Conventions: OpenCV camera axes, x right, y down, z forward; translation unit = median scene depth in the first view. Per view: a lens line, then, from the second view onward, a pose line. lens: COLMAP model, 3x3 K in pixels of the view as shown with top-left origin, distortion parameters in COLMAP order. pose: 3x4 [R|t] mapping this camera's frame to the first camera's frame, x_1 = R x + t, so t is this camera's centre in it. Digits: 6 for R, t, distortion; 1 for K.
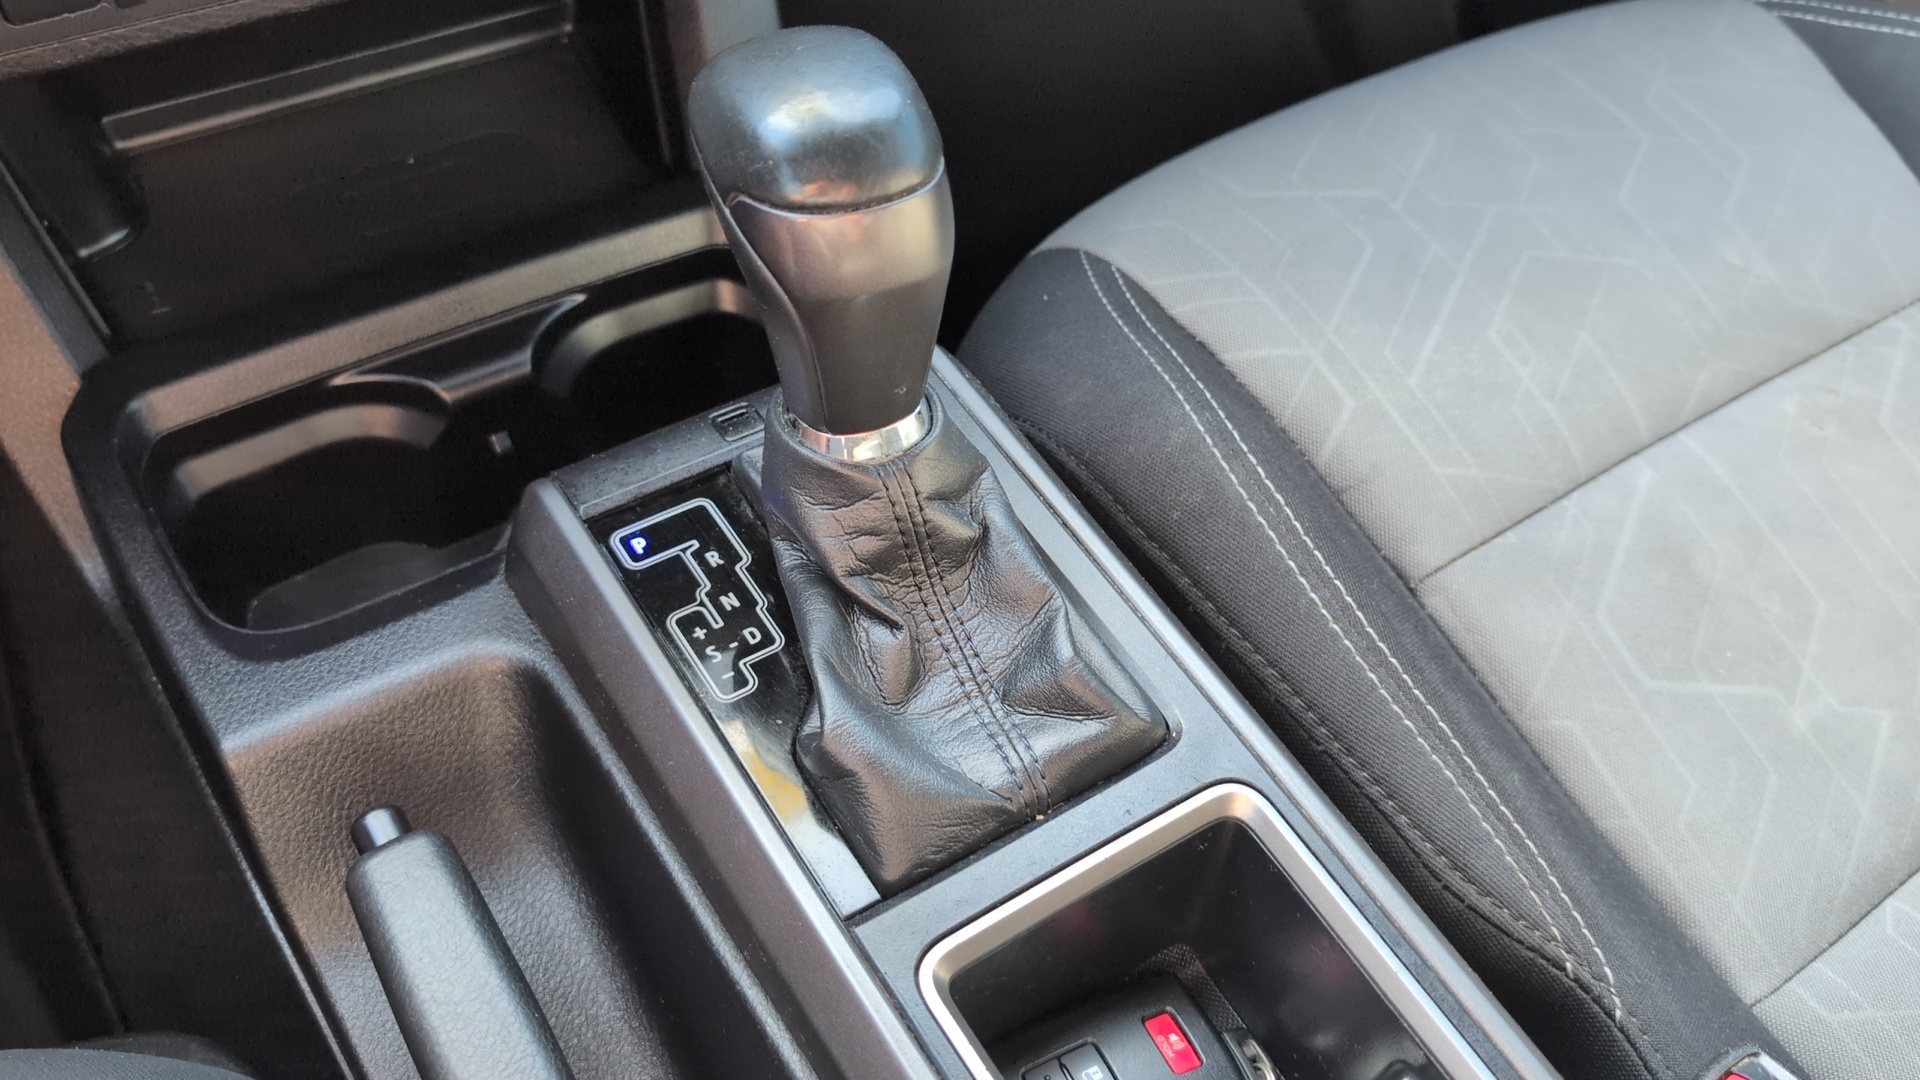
lens RADIAL K [[1609.9, 0, 960.6], [0, 1609.9, 528.3], [0, 0, 1]] dist [0.008484, -0.007128]
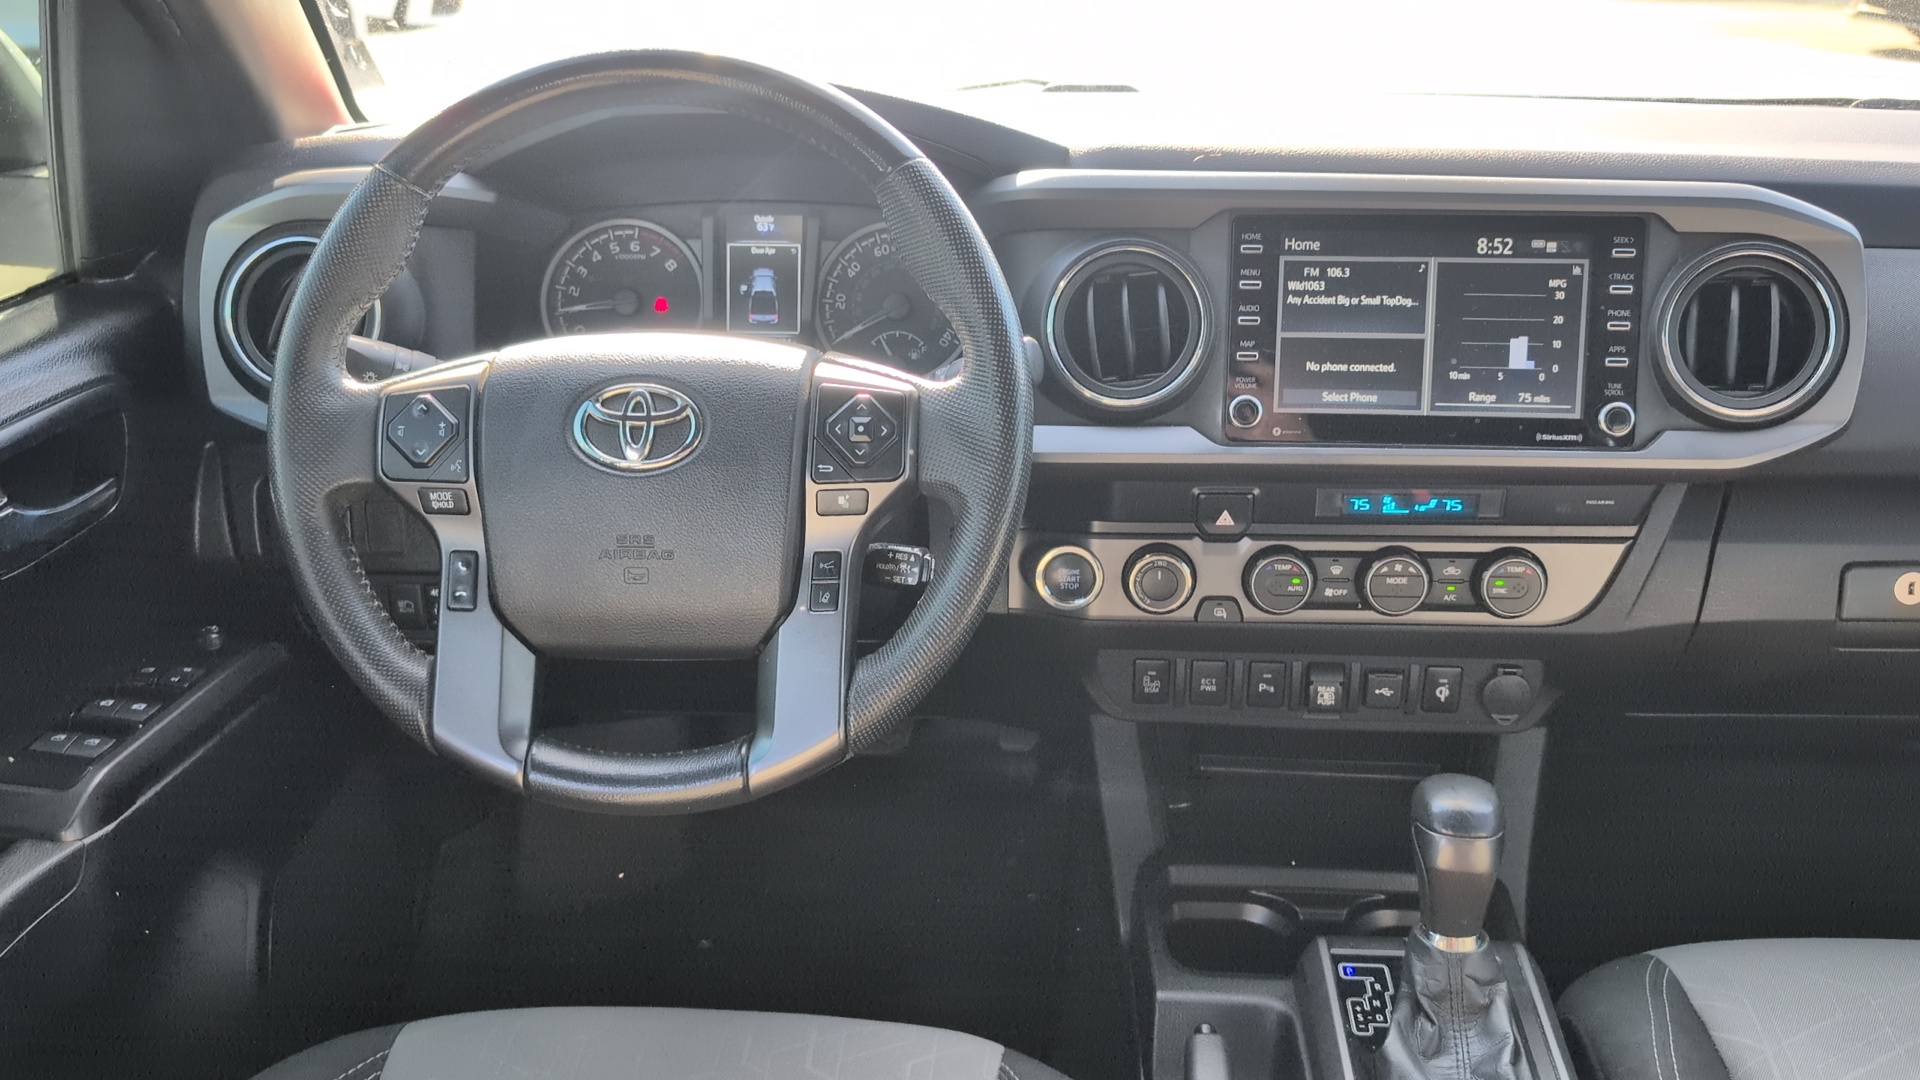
lens RADIAL K [[1616.7, 0, 968.4], [0, 1616.7, 556.6], [0, 0, 1]] dist [0.070742, -0.109848]
pose [[0.792847, 0.178977, -0.582546, 0.605929], [-0.416286, 0.857187, -0.303211, 0.427538], [0.445083, 0.482906, 0.754124, -1.252396]]
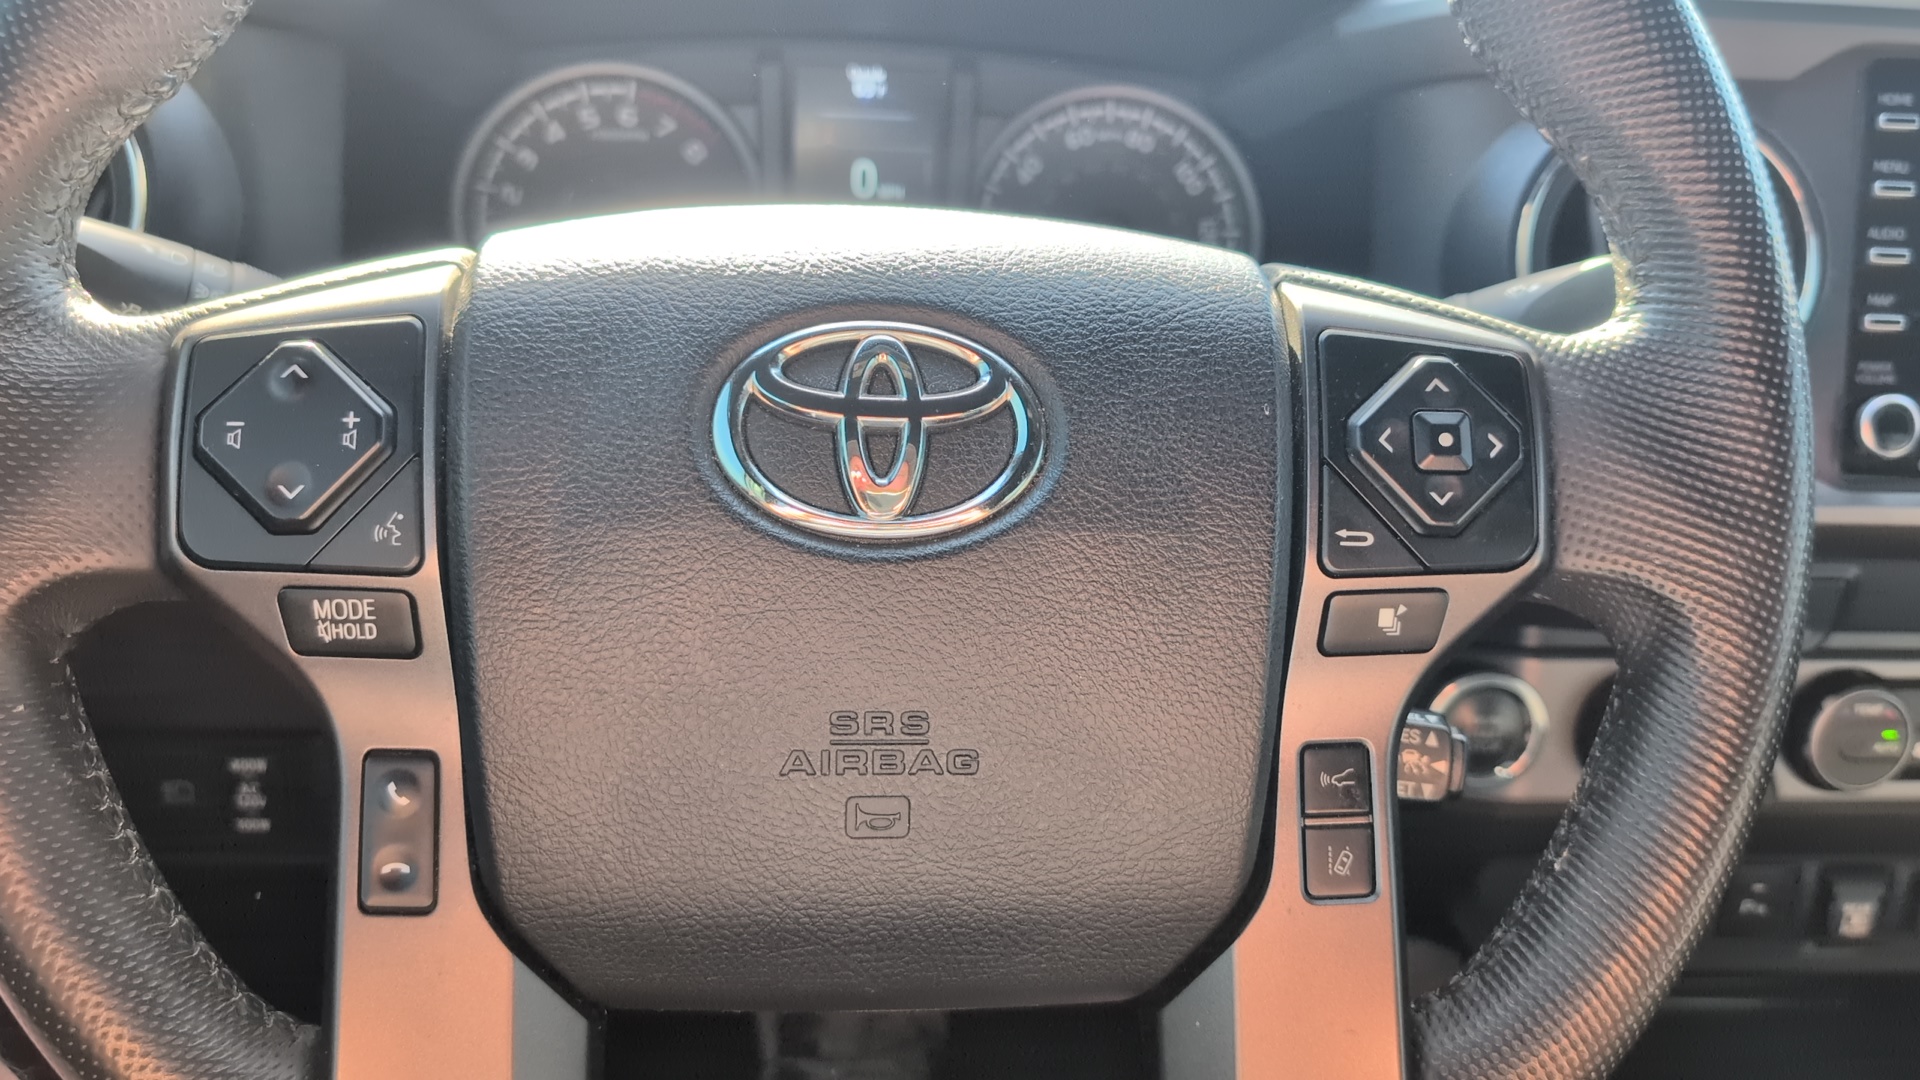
lens RADIAL K [[1621.5, 0, 966.6], [0, 1621.5, 551.0], [0, 0, 1]] dist [0.015514, -0.012116]
pose [[0.874210, 0.165288, -0.456549, -0.501730], [-0.362845, 0.847202, -0.388063, 0.190563], [0.322647, 0.504905, 0.800606, -0.587870]]
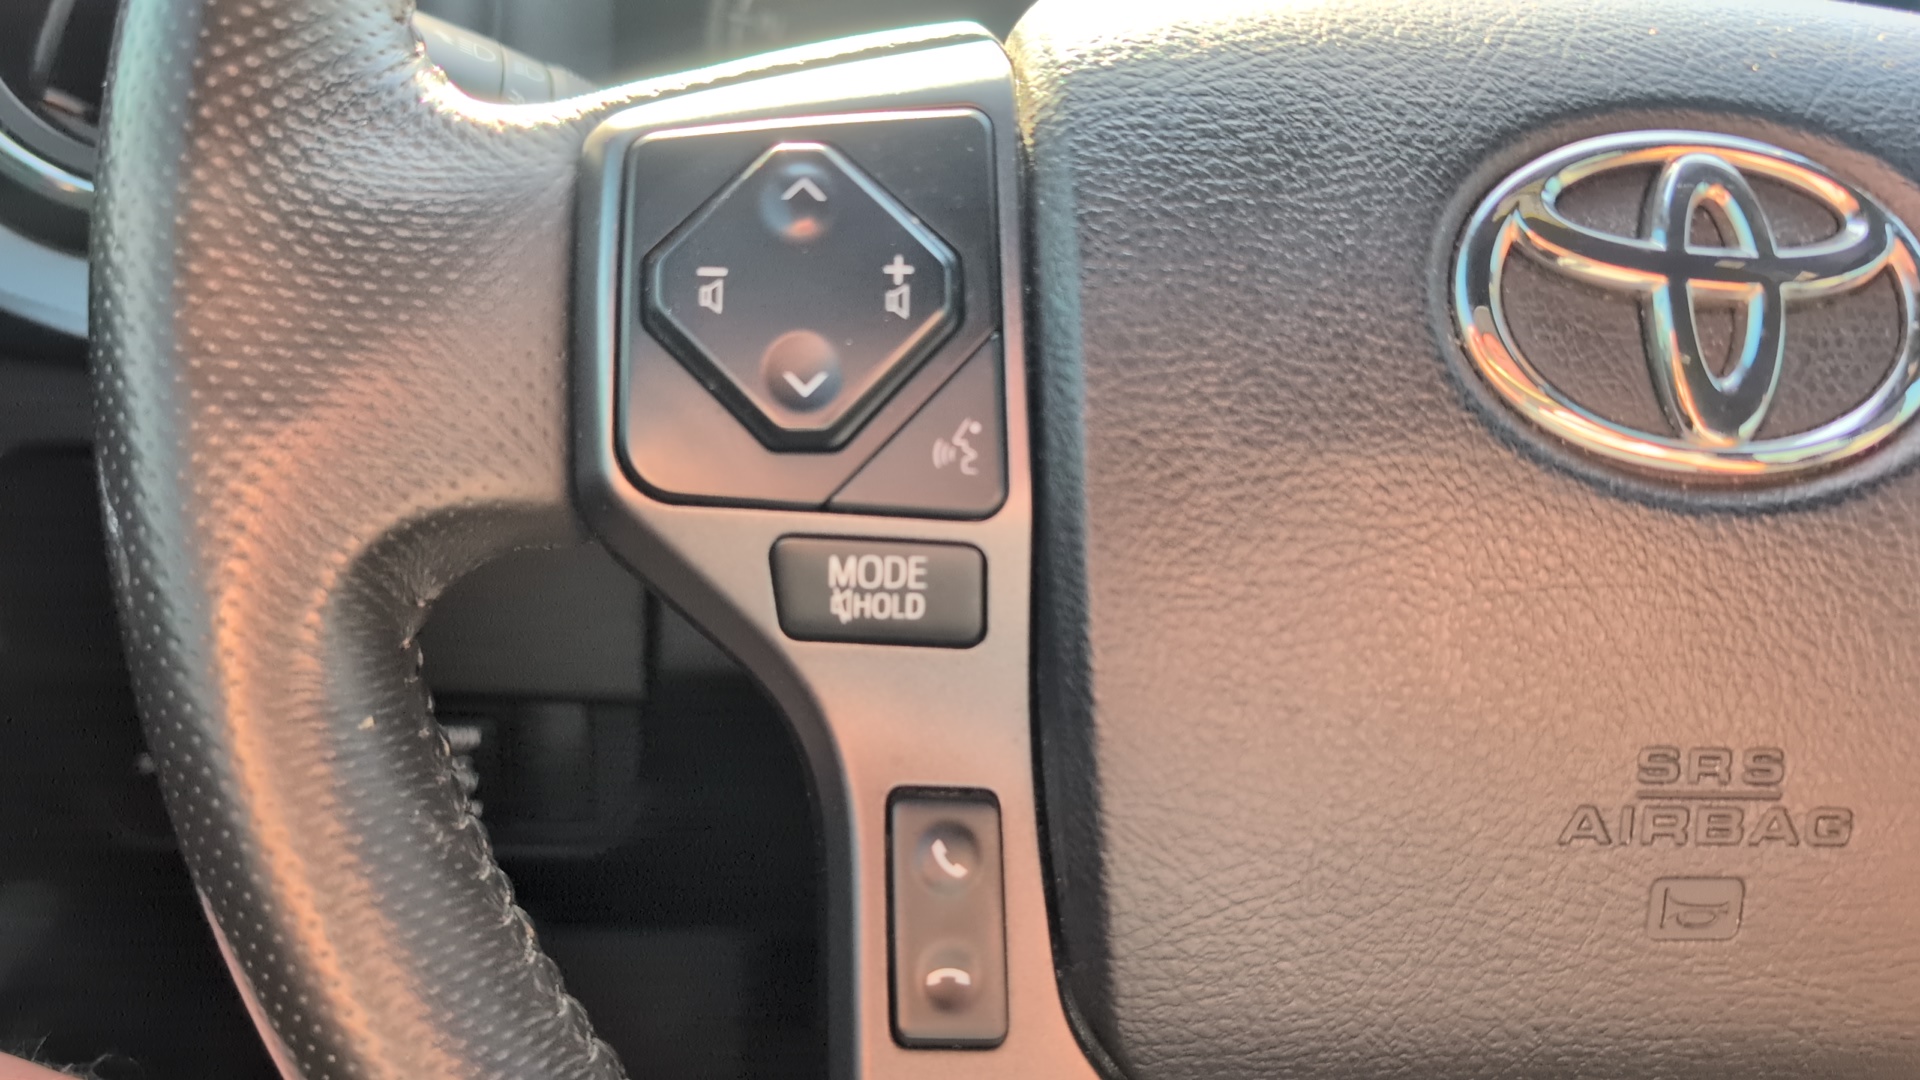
lens RADIAL K [[1609.9, 0, 960.6], [0, 1609.9, 528.3], [0, 0, 1]] dist [0.008484, -0.007128]
pose [[0.879247, 0.196585, -0.433911, -0.873321], [-0.370303, 0.855061, -0.362969, 0.176980], [0.299666, 0.479818, 0.824606, -0.450657]]
